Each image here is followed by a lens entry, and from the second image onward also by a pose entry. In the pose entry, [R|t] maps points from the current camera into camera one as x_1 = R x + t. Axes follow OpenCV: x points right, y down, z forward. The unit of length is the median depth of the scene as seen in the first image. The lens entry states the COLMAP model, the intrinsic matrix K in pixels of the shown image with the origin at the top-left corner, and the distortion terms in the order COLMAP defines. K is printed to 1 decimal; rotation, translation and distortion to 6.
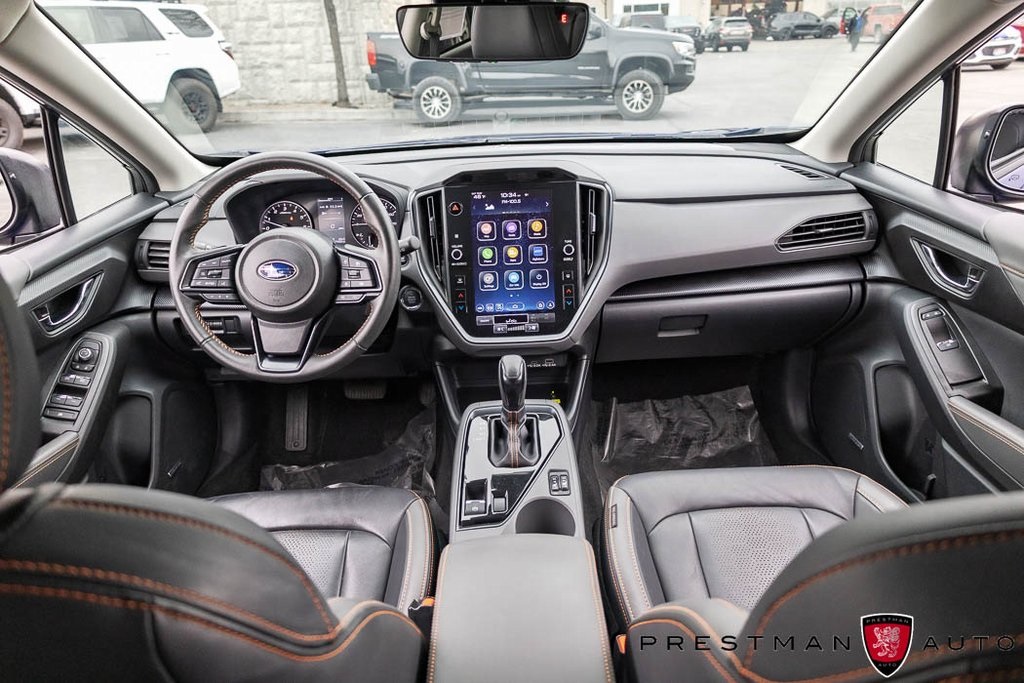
lens RADIAL K [[685.1, 0, 516.0], [0, 685.1, 342.4], [0, 0, 1]] dist [0.016932, -0.003015]
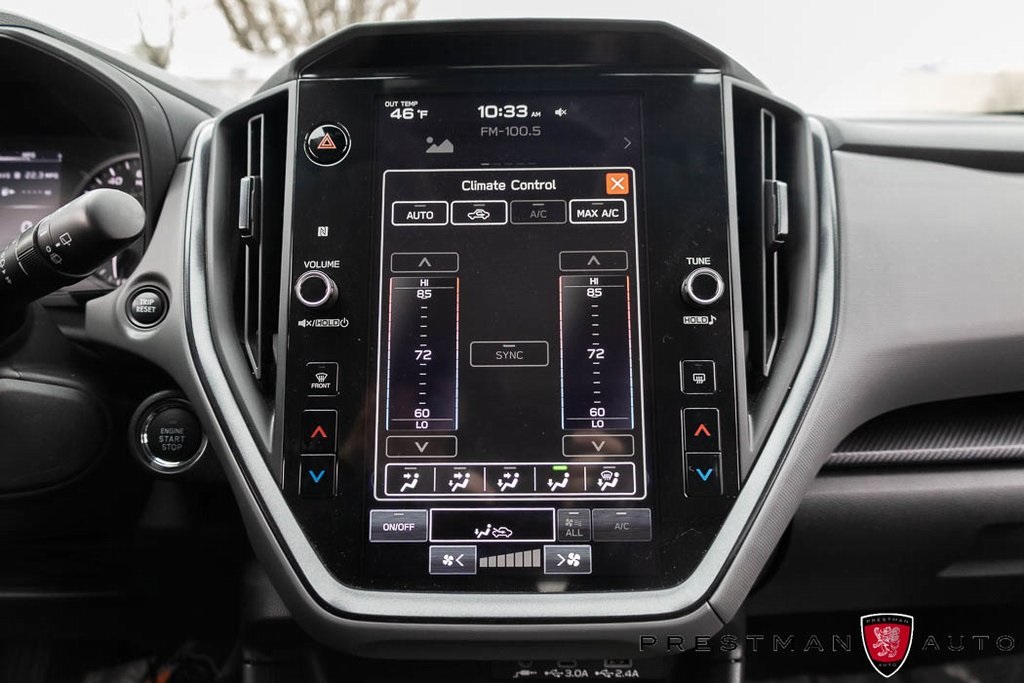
lens RADIAL K [[685.1, 0, 509.9], [0, 685.1, 339.9], [0, 0, 1]] dist [0.016932, -0.003015]
pose [[0.999193, 0.036935, -0.015760, 0.000904], [-0.039214, 0.981999, -0.184771, -0.056436], [0.008651, 0.185240, 0.982655, 0.714609]]
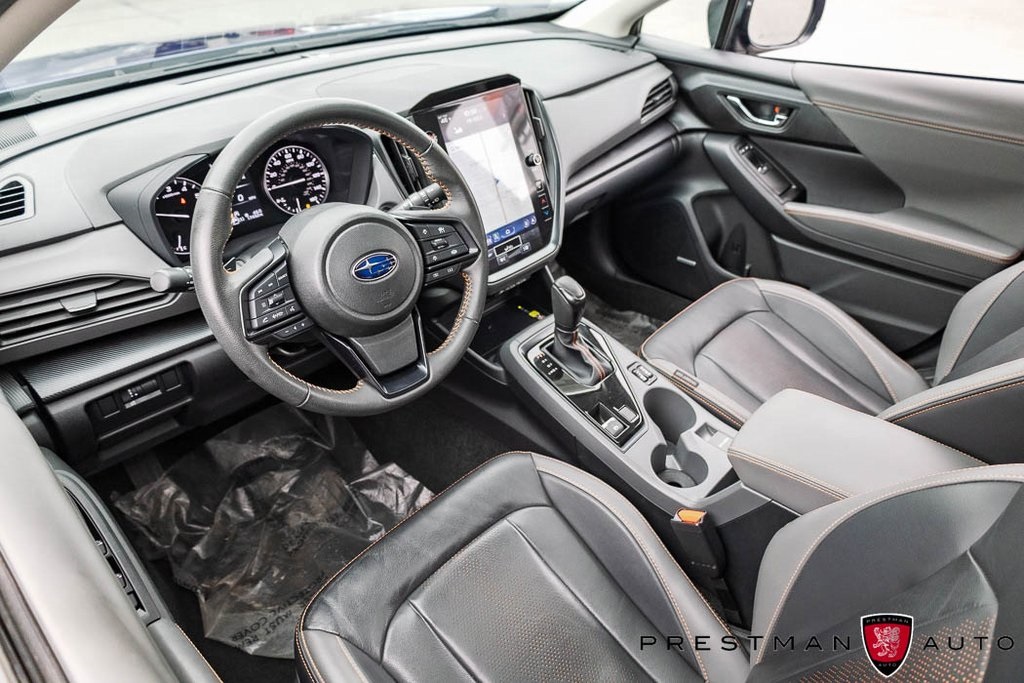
lens RADIAL K [[685.1, 0, 521.9], [0, 685.1, 339.9], [0, 0, 1]] dist [0.016932, -0.003015]
pose [[0.688859, -0.374414, 0.620715, -0.628824], [0.266823, 0.927130, 0.263127, -0.157016], [-0.674002, -0.015636, 0.738564, 0.290432]]
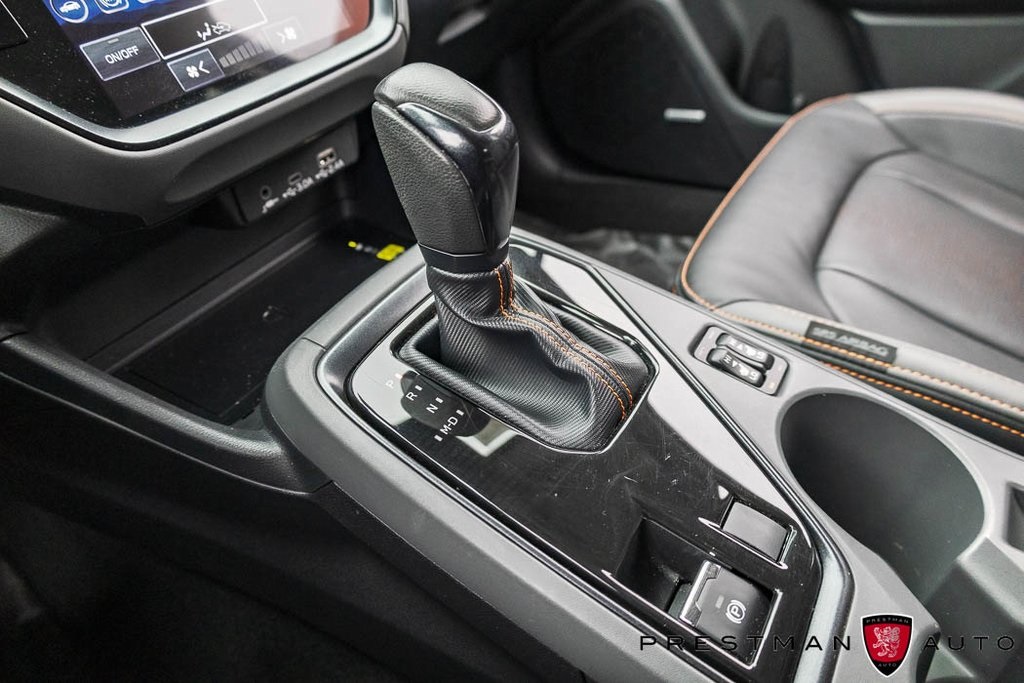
lens RADIAL K [[685.1, 0, 521.4], [0, 685.1, 335.7], [0, 0, 1]] dist [0.016932, -0.003015]
pose [[0.545464, -0.533128, 0.646717, -0.181500], [0.429713, 0.840372, 0.330335, 0.032746], [-0.719594, 0.097717, 0.687485, 0.739903]]
